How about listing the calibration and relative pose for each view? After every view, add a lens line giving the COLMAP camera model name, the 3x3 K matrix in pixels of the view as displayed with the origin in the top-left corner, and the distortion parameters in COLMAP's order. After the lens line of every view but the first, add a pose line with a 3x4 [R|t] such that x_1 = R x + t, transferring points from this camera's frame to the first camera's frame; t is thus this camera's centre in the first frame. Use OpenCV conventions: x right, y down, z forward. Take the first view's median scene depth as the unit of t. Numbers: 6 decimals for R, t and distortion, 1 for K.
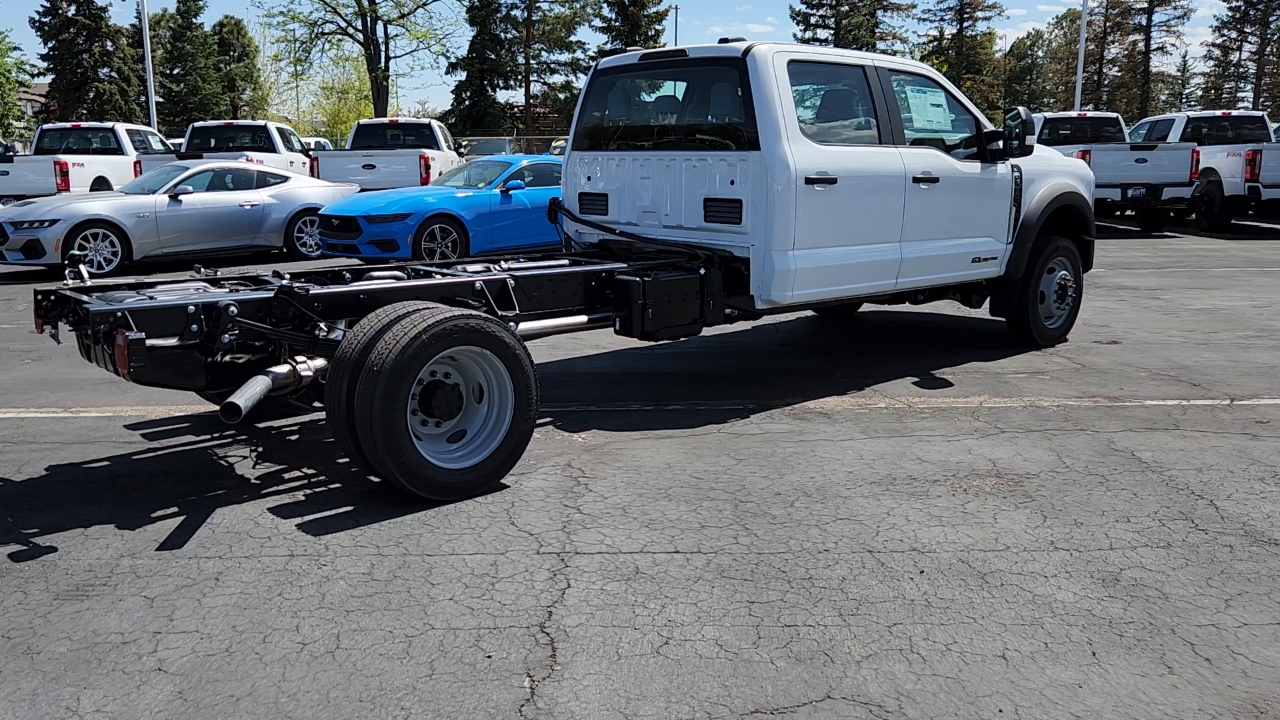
lens RADIAL K [[1105.9, 0, 635.7], [0, 1105.9, 361.2], [0, 0, 1]] dist [0.017985, 0.003175]
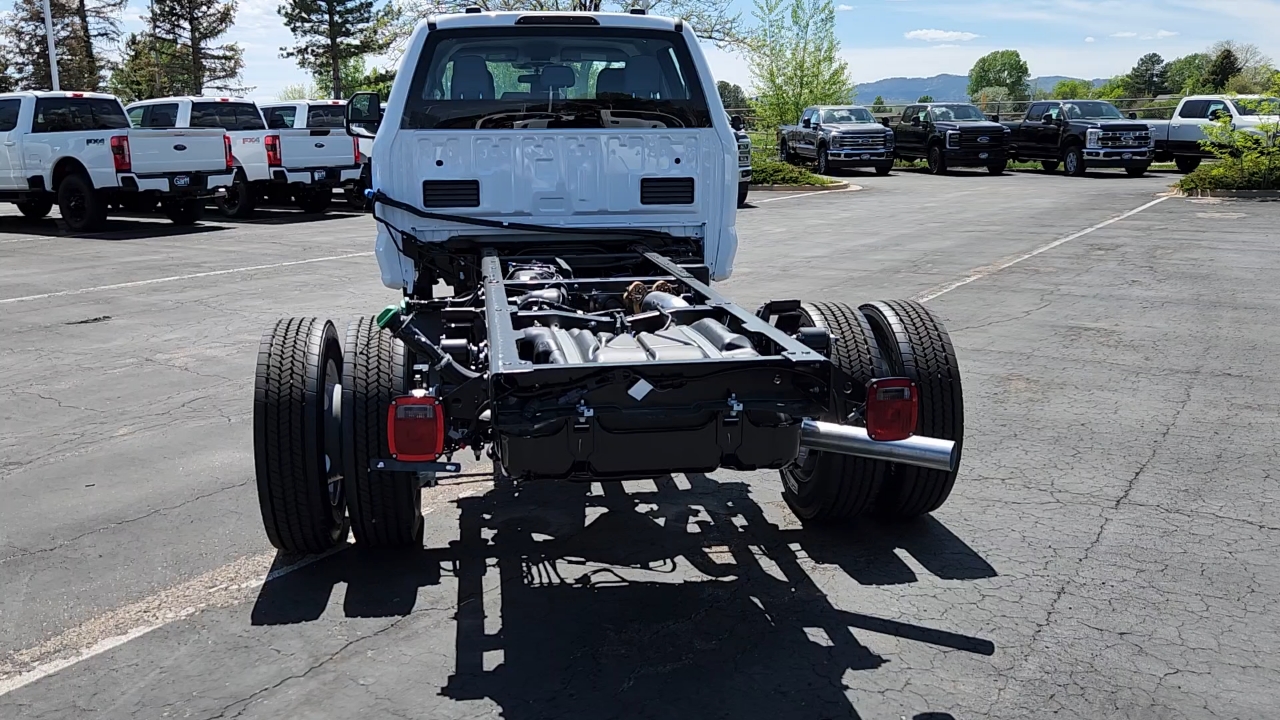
lens RADIAL K [[1087.9, 0, 640.0], [0, 1087.9, 360.0], [0, 0, 1]] dist [0.015400, 0.006426]
pose [[0.542442, -0.172453, 0.822202, -0.732003], [0.162895, 0.981720, 0.098442, -0.087563], [-0.824149, 0.080534, 0.560618, 0.495983]]
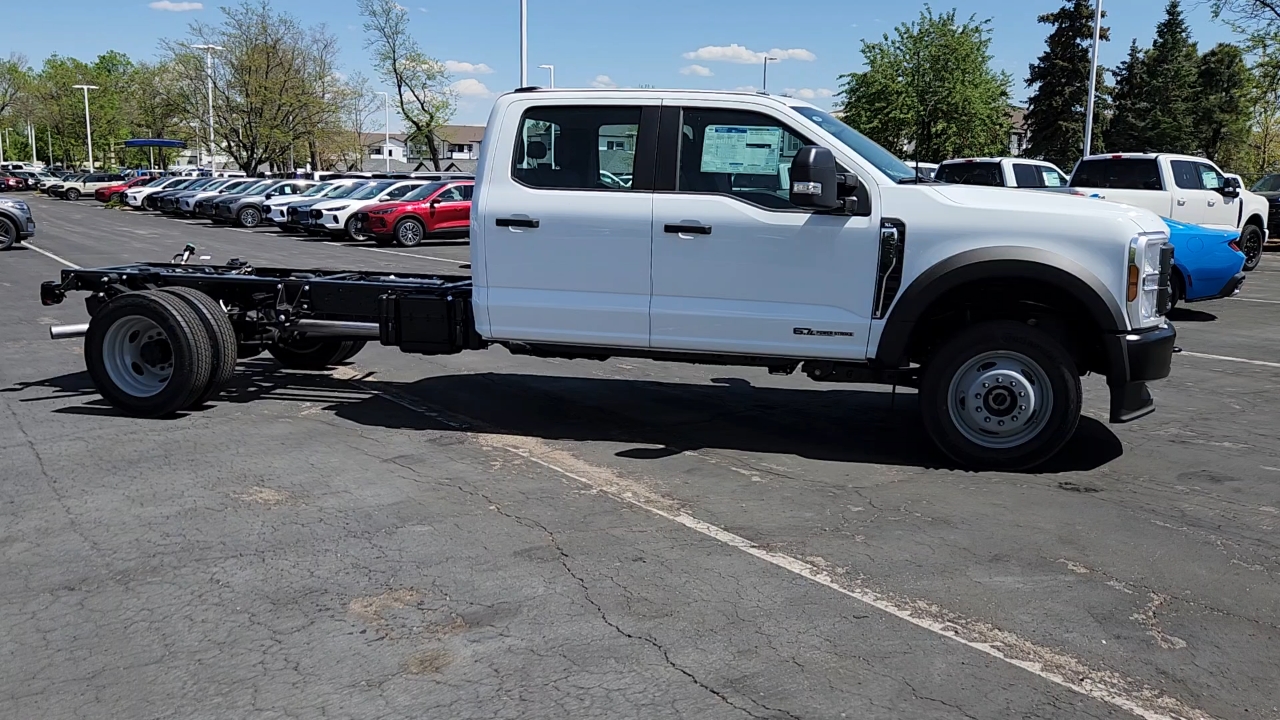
lens RADIAL K [[1105.9, 0, 635.7], [0, 1105.9, 361.2], [0, 0, 1]] dist [0.017985, 0.003175]
pose [[0.555148, 0.144999, -0.819015, 1.062471], [-0.168108, 0.983926, 0.060247, -0.113653], [0.814586, 0.104237, 0.570600, 0.499081]]
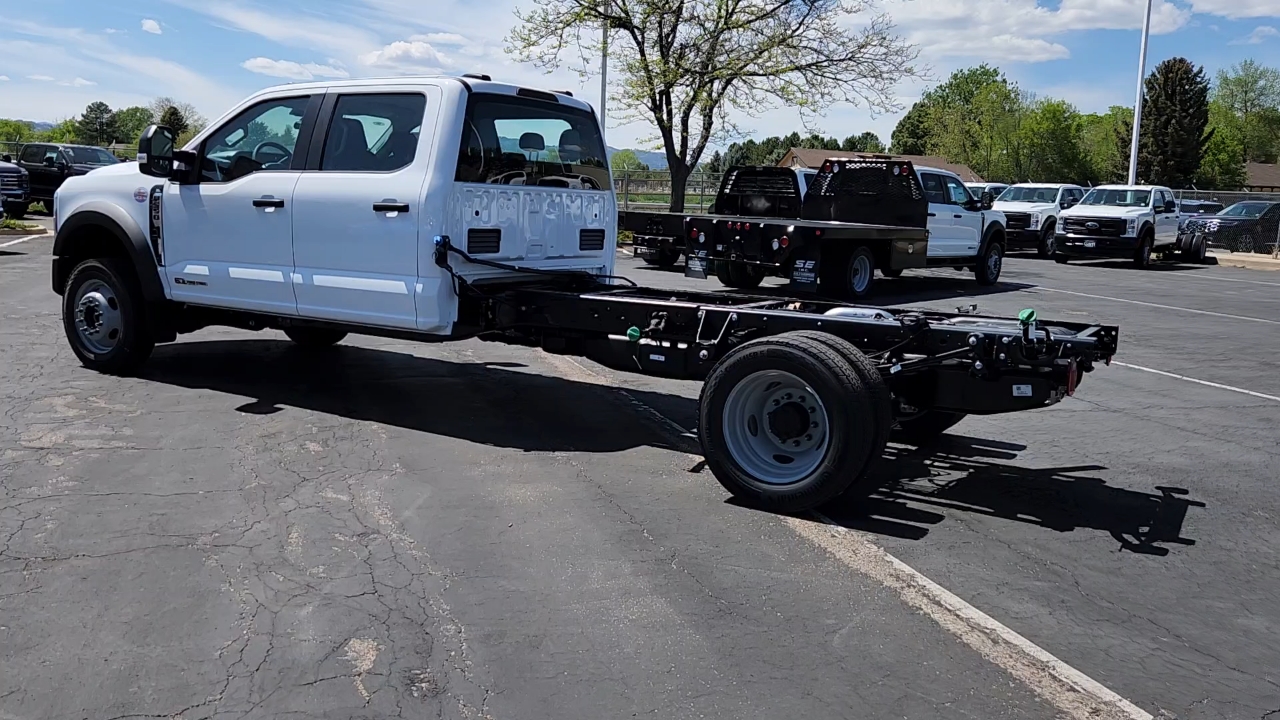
lens RADIAL K [[1077.1, 0, 633.7], [0, 1077.1, 360.9], [0, 0, 1]] dist [0.018803, 0.000890]
pose [[-0.314535, -0.150951, 0.937167, -1.035707], [0.136138, 0.969895, 0.201914, -0.235087], [-0.939433, 0.191093, -0.284515, 1.301633]]
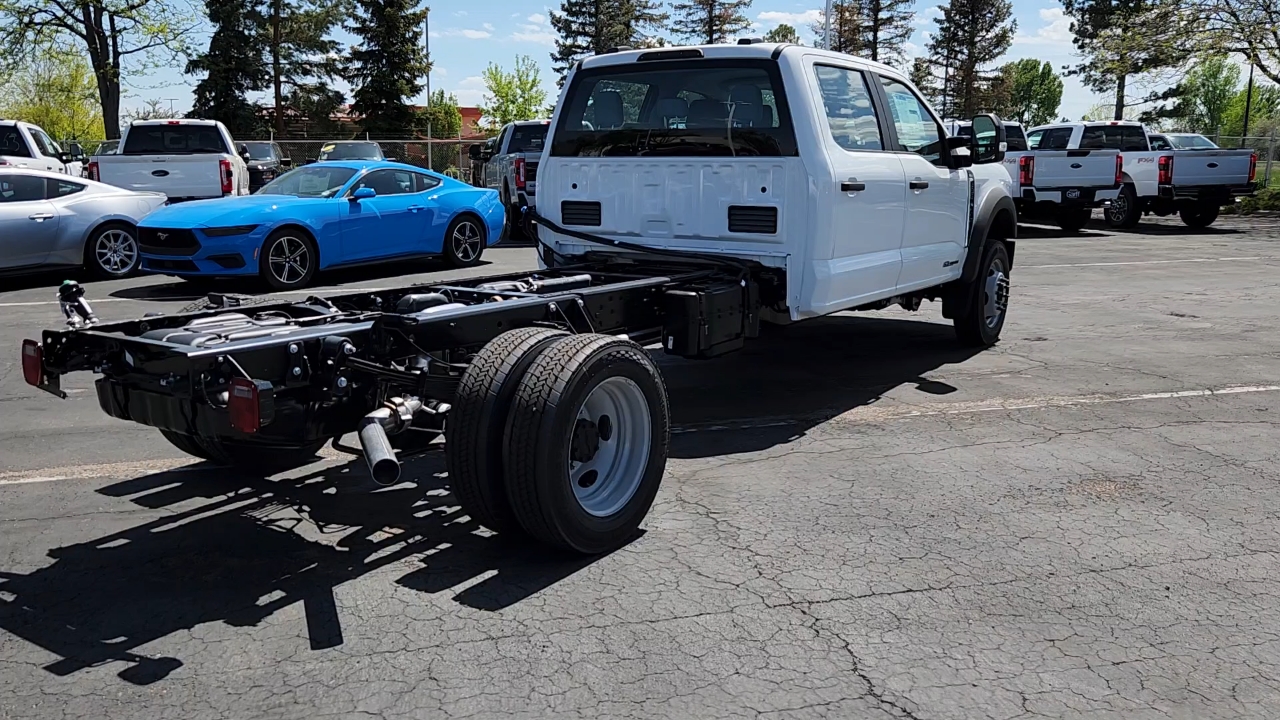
lens RADIAL K [[1099.6, 0, 640.0], [0, 1099.6, 360.0], [0, 0, 1]] dist [0.017234, 0.013589]
pose [[0.967960, -0.044484, 0.247132, -0.253413], [0.045744, 0.998953, 0.000643, -0.019355], [-0.246902, 0.010682, 0.968982, 0.103701]]
